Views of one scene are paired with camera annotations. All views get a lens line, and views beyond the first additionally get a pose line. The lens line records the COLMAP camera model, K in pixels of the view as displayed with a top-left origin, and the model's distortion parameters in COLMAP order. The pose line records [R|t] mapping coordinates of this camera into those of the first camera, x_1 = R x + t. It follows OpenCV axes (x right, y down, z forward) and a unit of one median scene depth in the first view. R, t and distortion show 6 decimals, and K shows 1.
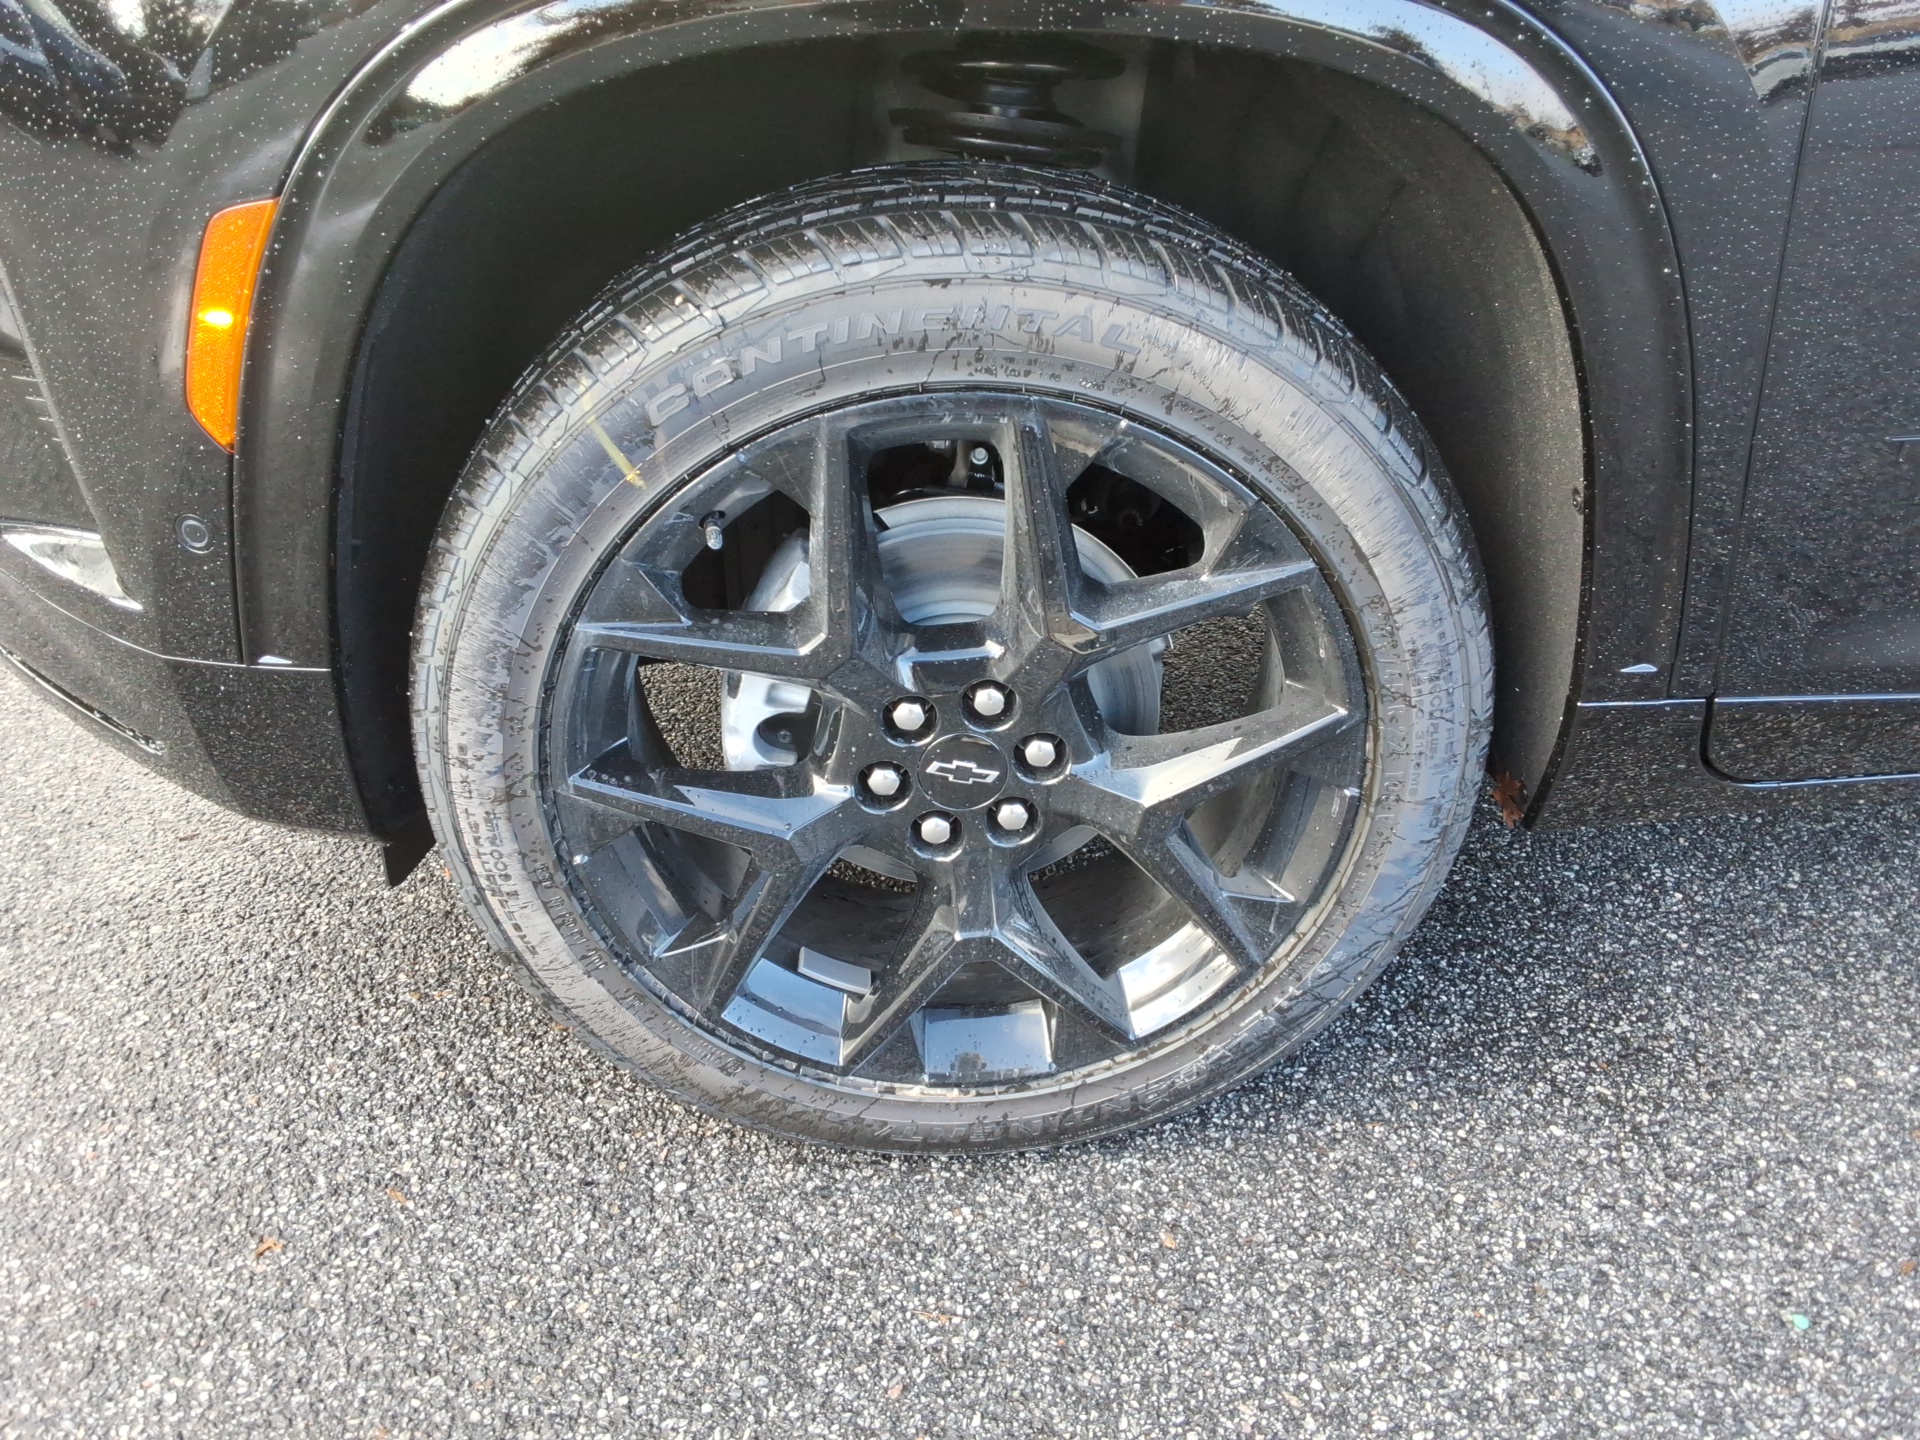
lens RADIAL K [[1561.7, 0, 988.1], [0, 1561.7, 724.9], [0, 0, 1]] dist [0.114004, -0.138715]
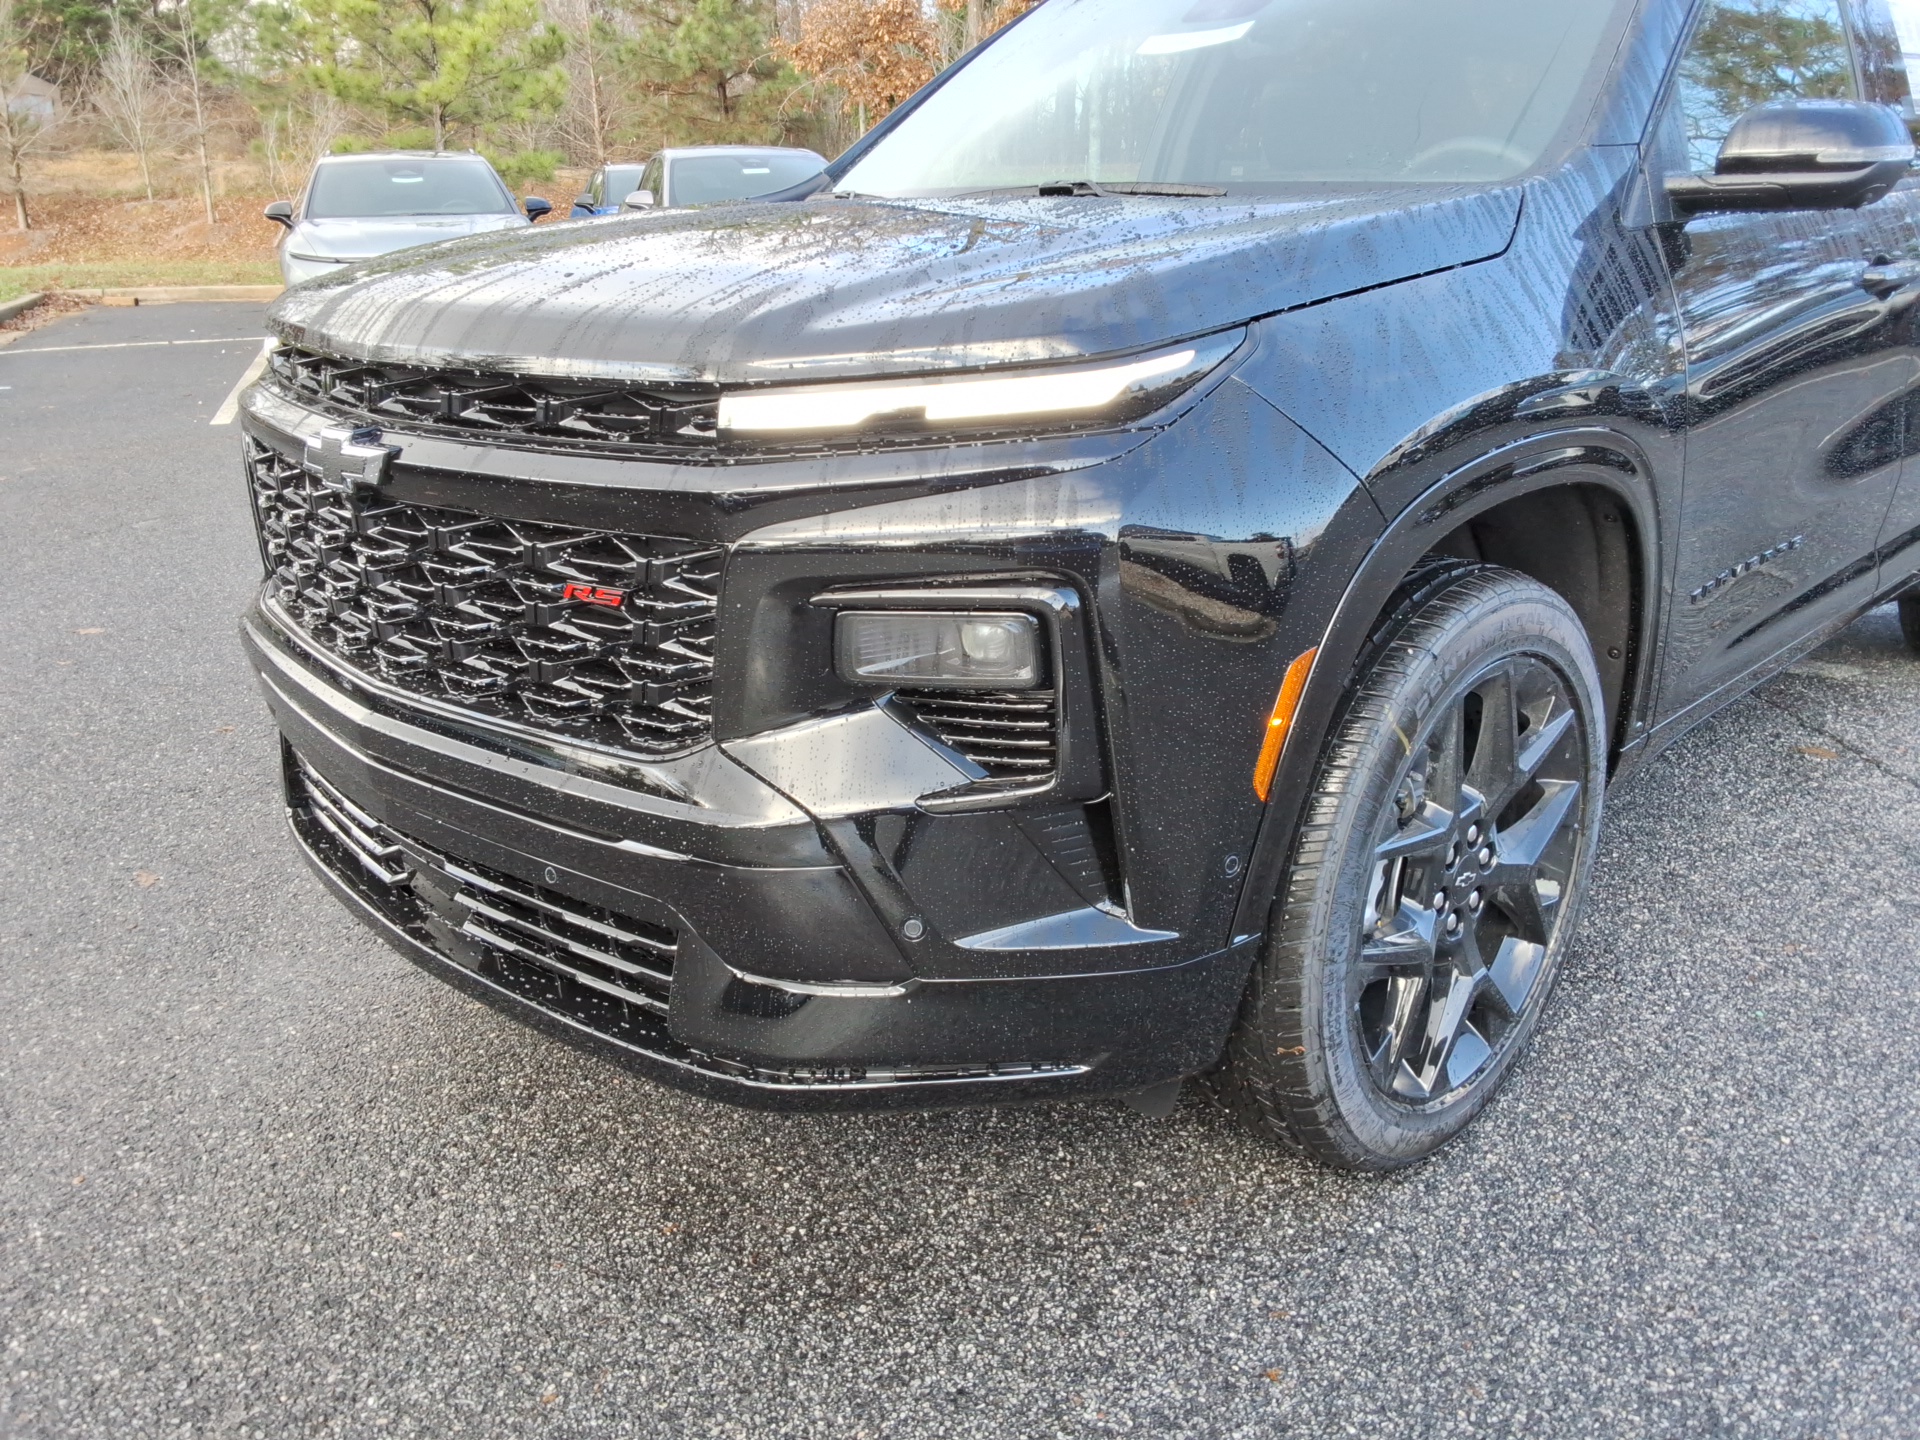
lens RADIAL K [[1560.1, 0, 983.0], [0, 1560.1, 718.4], [0, 0, 1]] dist [0.111106, -0.158641]
pose [[0.725129, -0.249609, 0.641781, -1.517780], [0.372838, 0.925879, -0.061155, -0.232677], [-0.578947, 0.283625, 0.764446, -0.082352]]
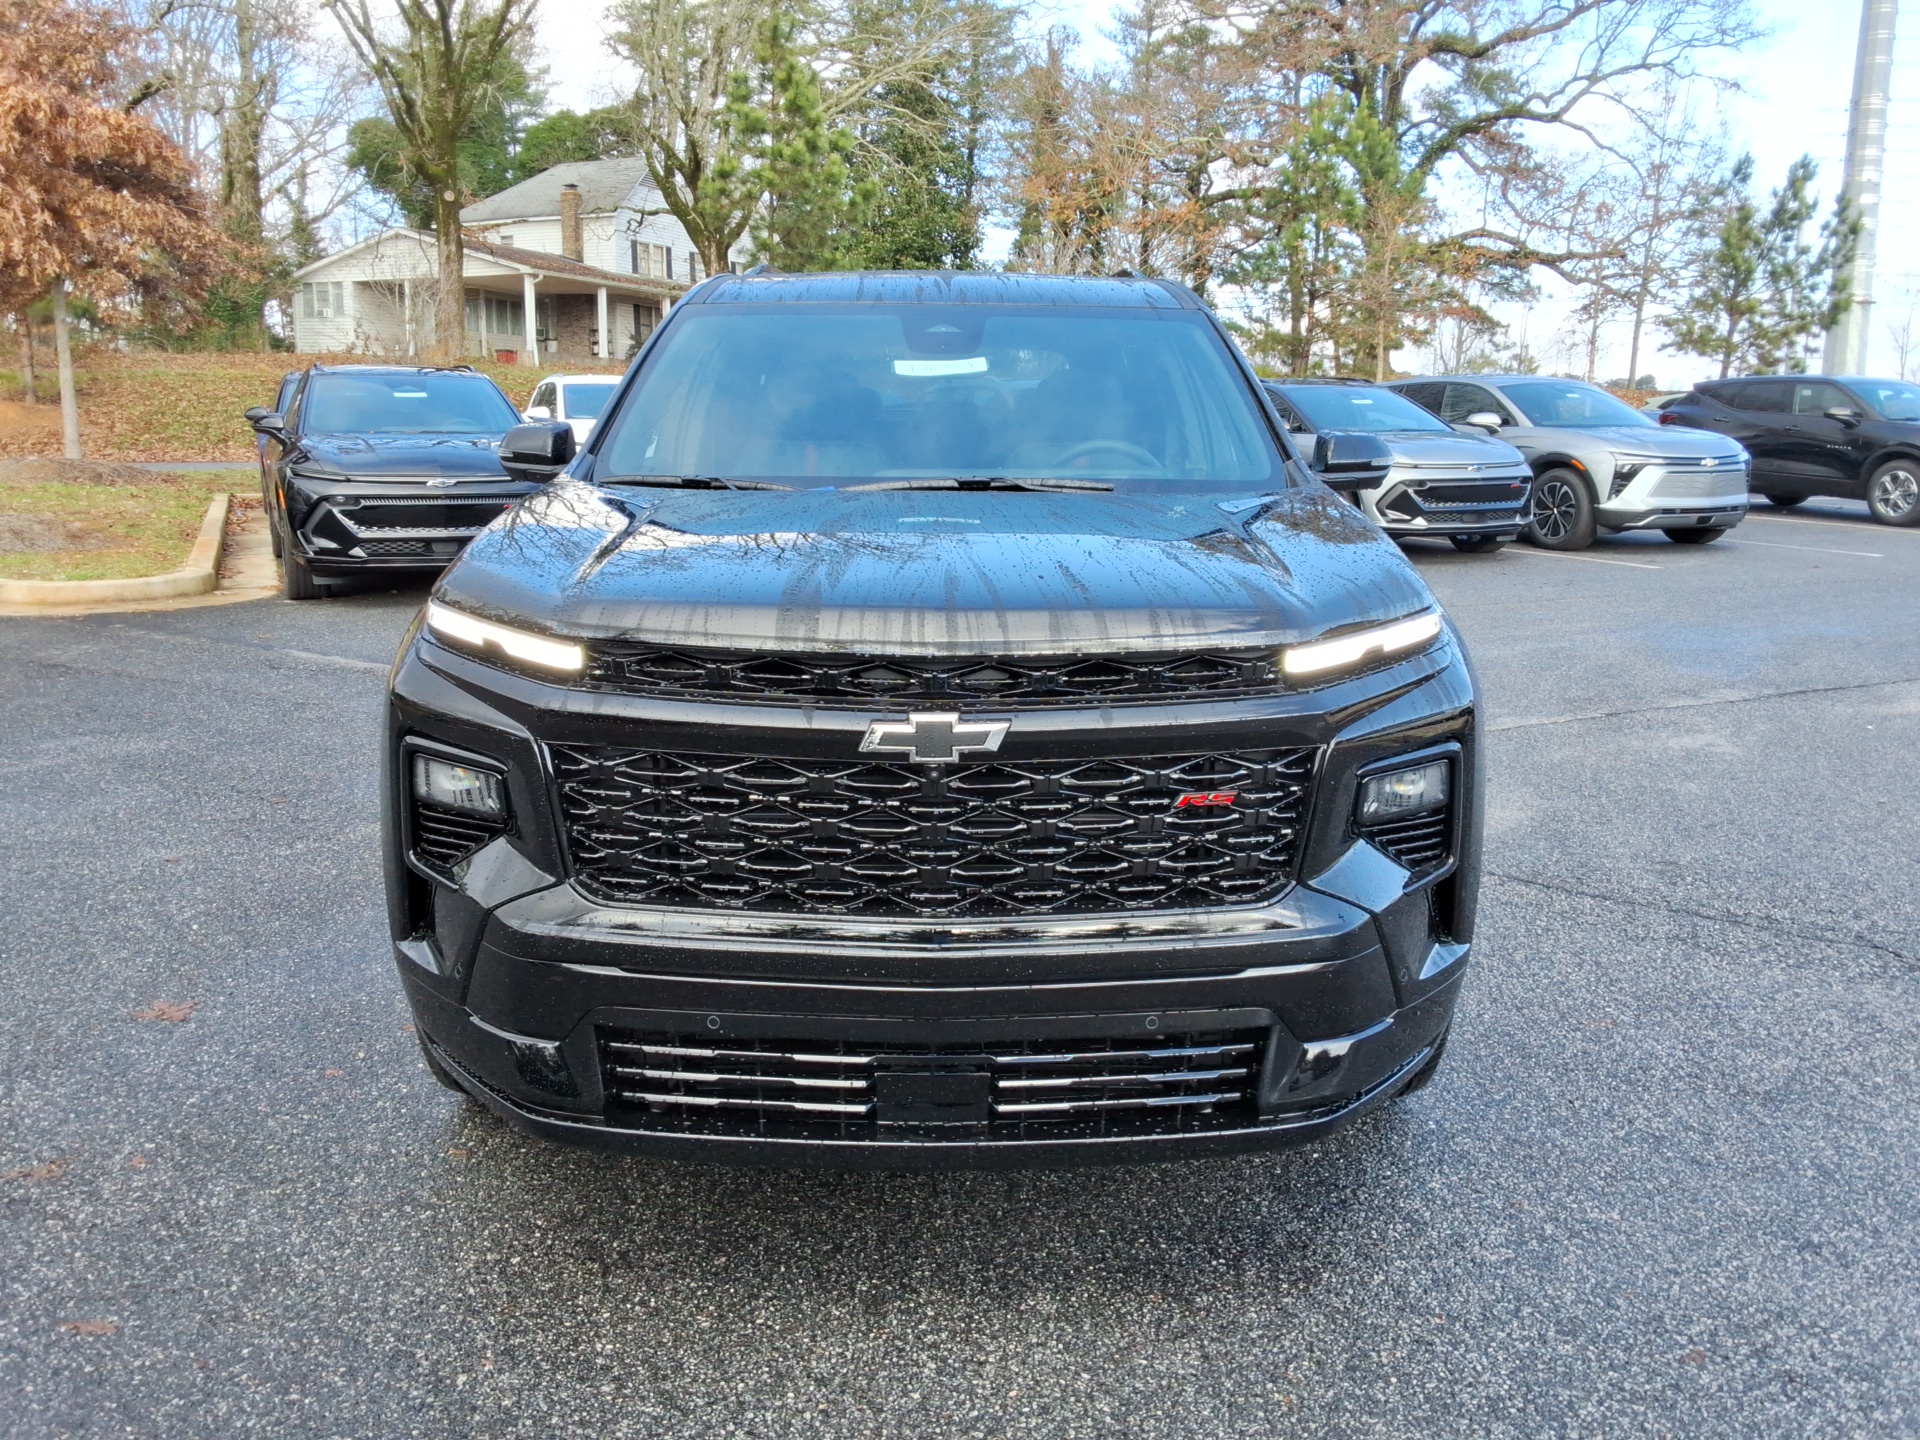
lens RADIAL K [[1560.1, 0, 983.0], [0, 1560.1, 718.4], [0, 0, 1]] dist [0.111106, -0.158641]
pose [[0.010298, -0.227342, 0.973761, -2.777578], [0.495237, 0.847152, 0.192545, -1.190842], [-0.868697, 0.480259, 0.121312, 1.166303]]
